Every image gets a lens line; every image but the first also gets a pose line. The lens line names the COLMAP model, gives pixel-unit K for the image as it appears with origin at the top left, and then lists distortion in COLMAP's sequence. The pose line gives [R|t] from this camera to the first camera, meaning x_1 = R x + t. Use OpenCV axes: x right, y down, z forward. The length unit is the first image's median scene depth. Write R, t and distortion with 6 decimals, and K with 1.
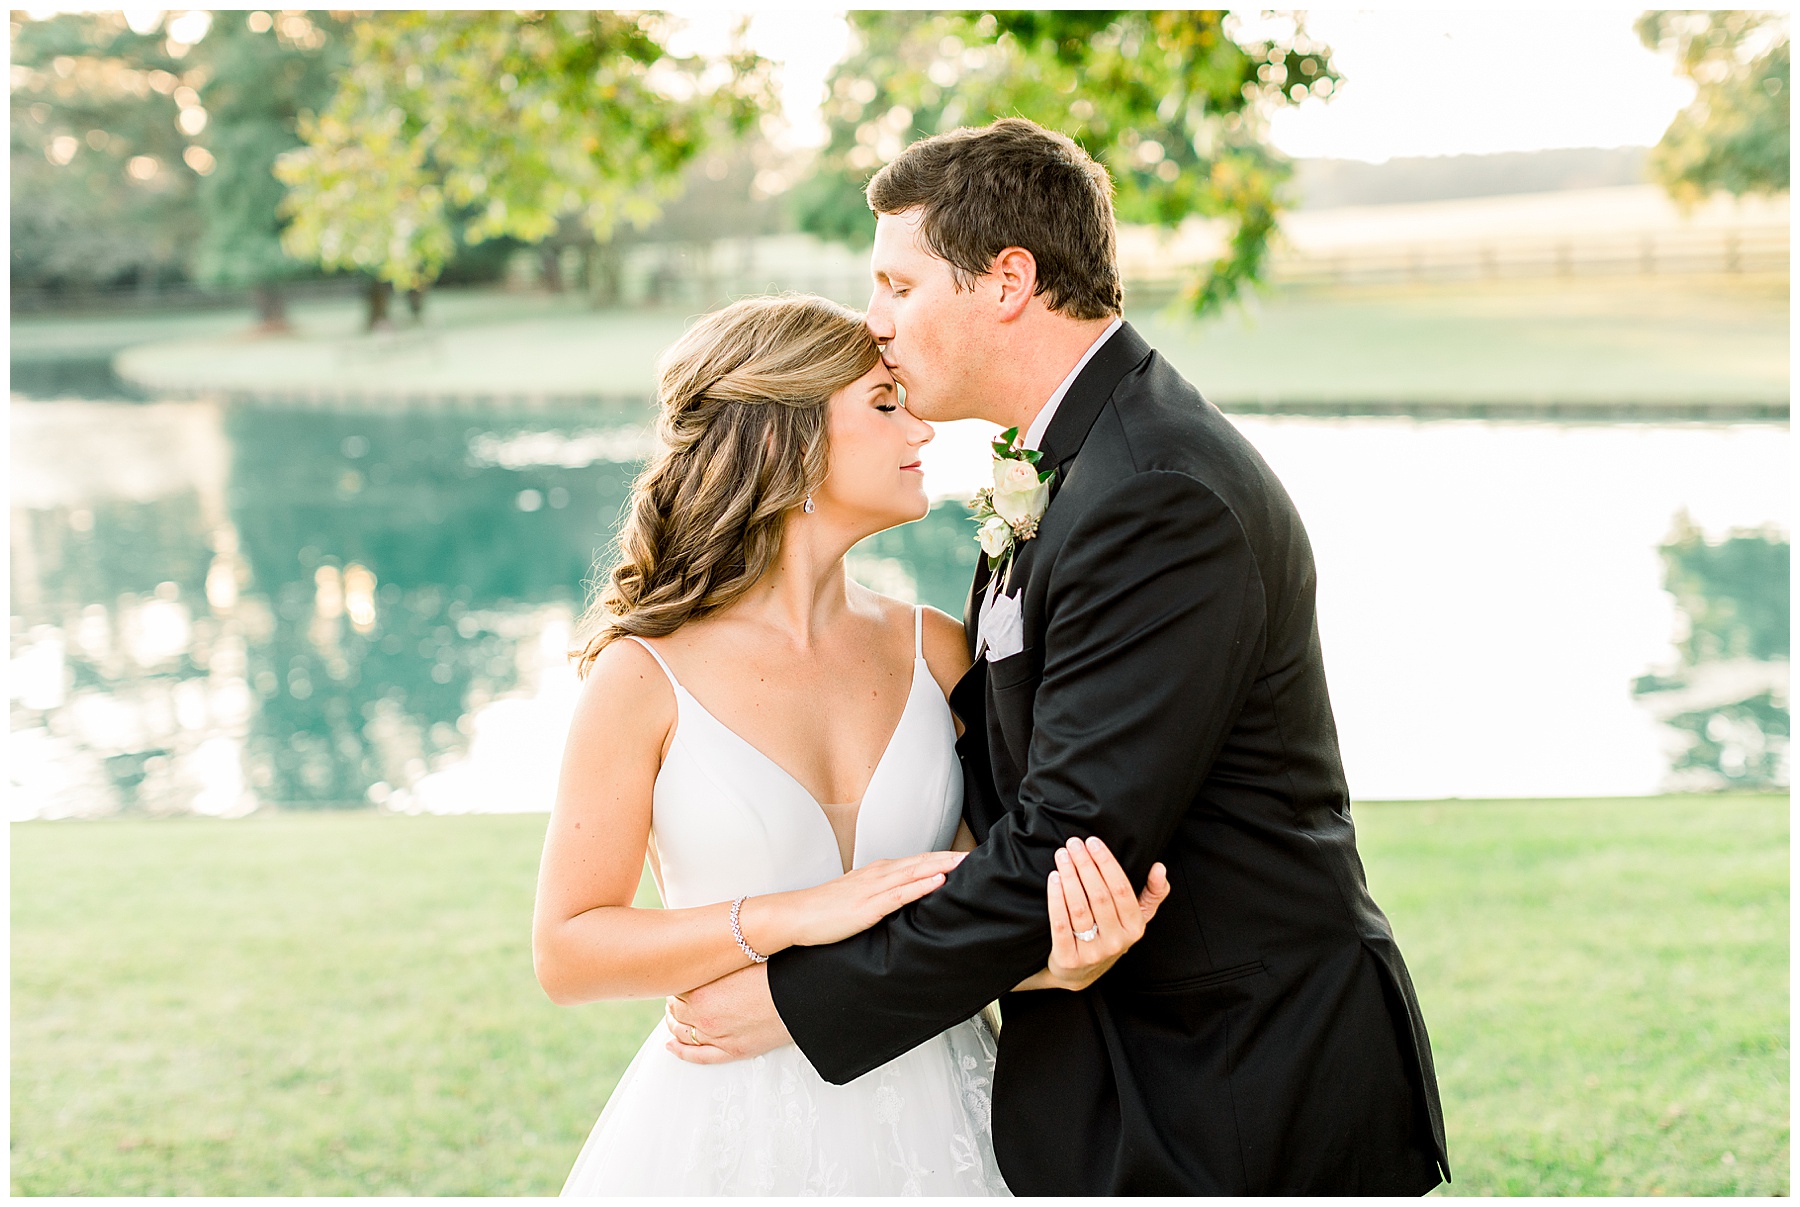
lens RADIAL K [[2592.7, 0, 900.0], [0, 2592.7, 603.5], [0, 0, 1]] dist [0.004277, 0.000277]
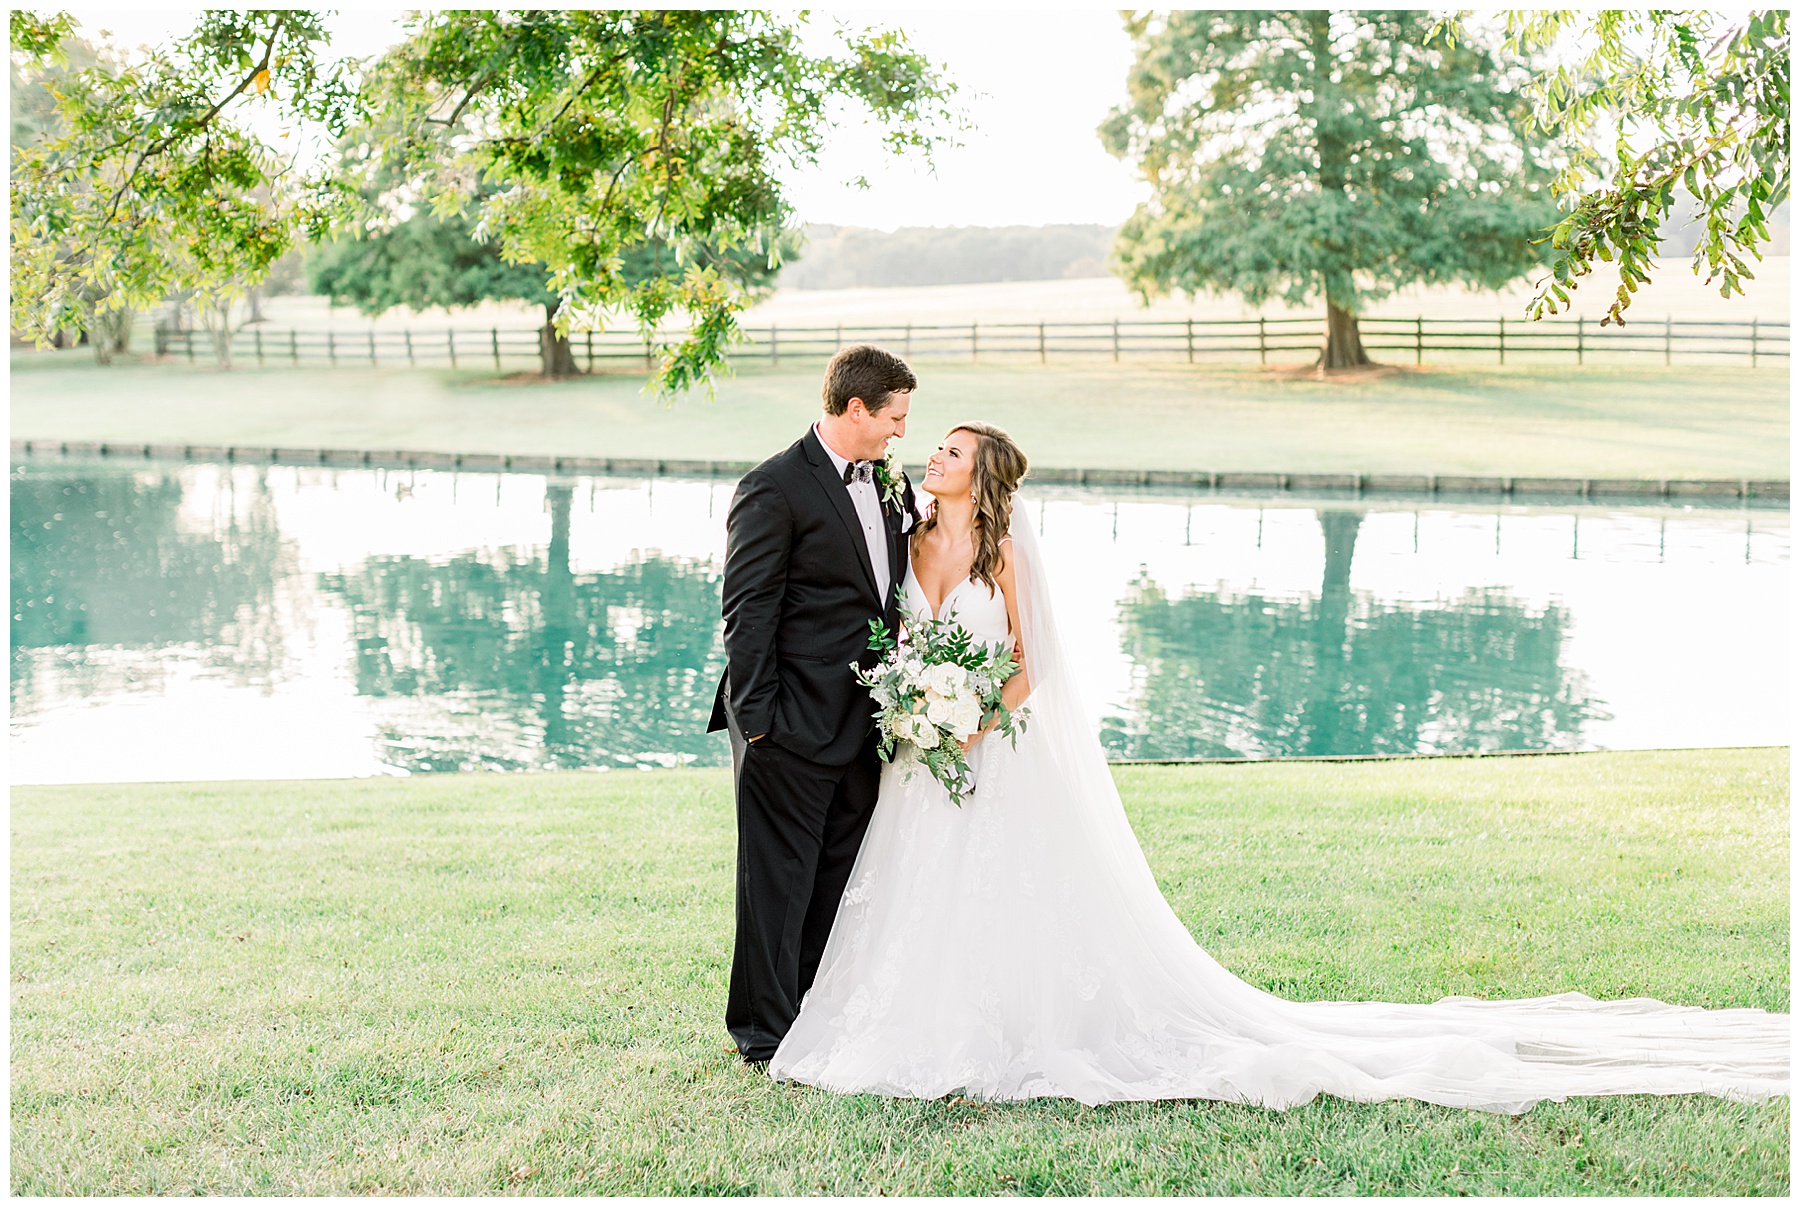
lens RADIAL K [[2638.3, 0, 900.0], [0, 2638.3, 603.5], [0, 0, 1]] dist [0.010108, 0.031568]
pose [[0.982728, 0.009481, 0.184812, -0.015515], [-0.004578, 0.999627, -0.026940, 0.031395], [-0.184998, 0.025628, 0.982405, -0.312815]]
